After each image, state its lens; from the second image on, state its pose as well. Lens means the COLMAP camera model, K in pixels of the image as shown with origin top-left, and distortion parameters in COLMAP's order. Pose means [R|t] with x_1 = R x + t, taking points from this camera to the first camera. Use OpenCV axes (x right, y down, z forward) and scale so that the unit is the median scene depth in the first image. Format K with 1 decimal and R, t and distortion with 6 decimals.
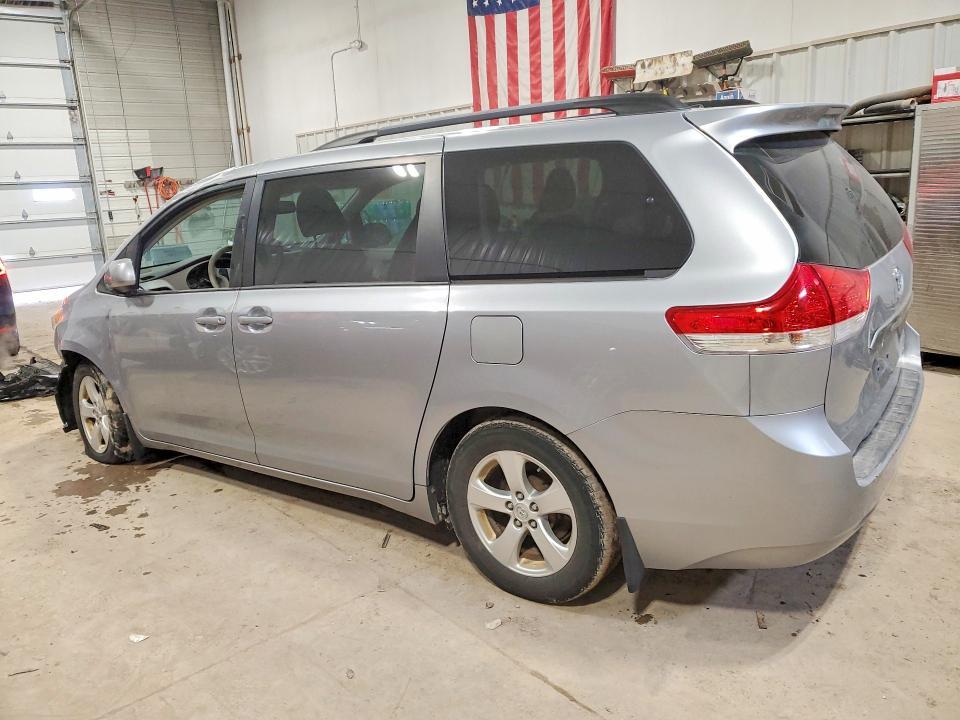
lens RADIAL K [[760.4, 0, 488.3], [0, 760.4, 361.2], [0, 0, 1]] dist [-0.004564, 0.046975]
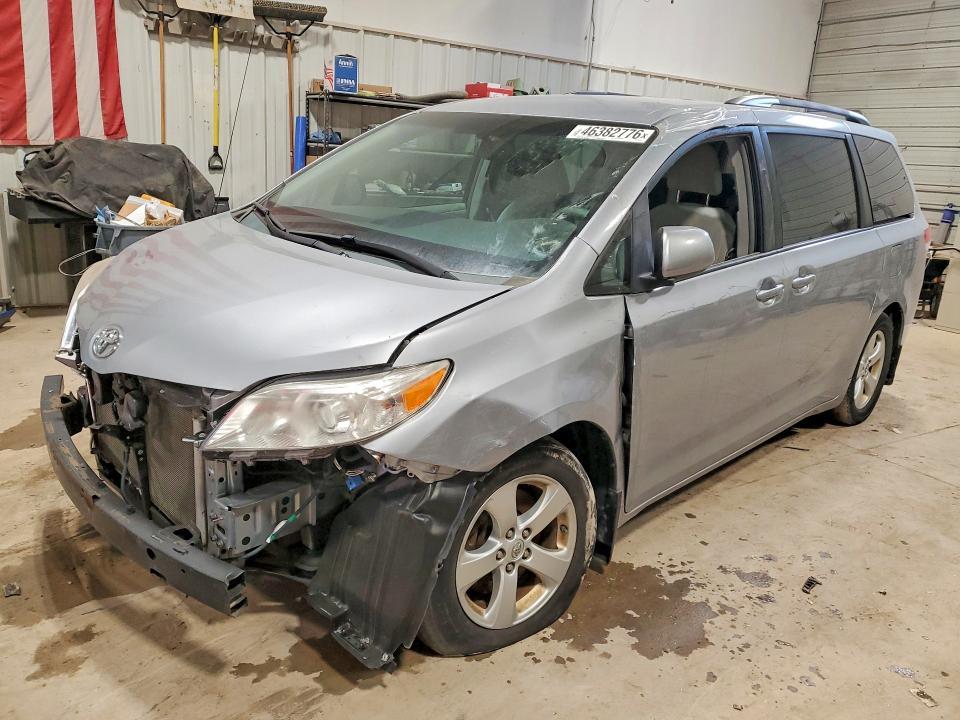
lens RADIAL K [[760.4, 0, 488.3], [0, 760.4, 361.2], [0, 0, 1]] dist [-0.004564, 0.046975]
pose [[0.120960, -0.201318, 0.972029, -1.220239], [0.161917, 0.970106, 0.180771, -0.179195], [-0.979363, 0.135522, 0.149941, 1.160982]]
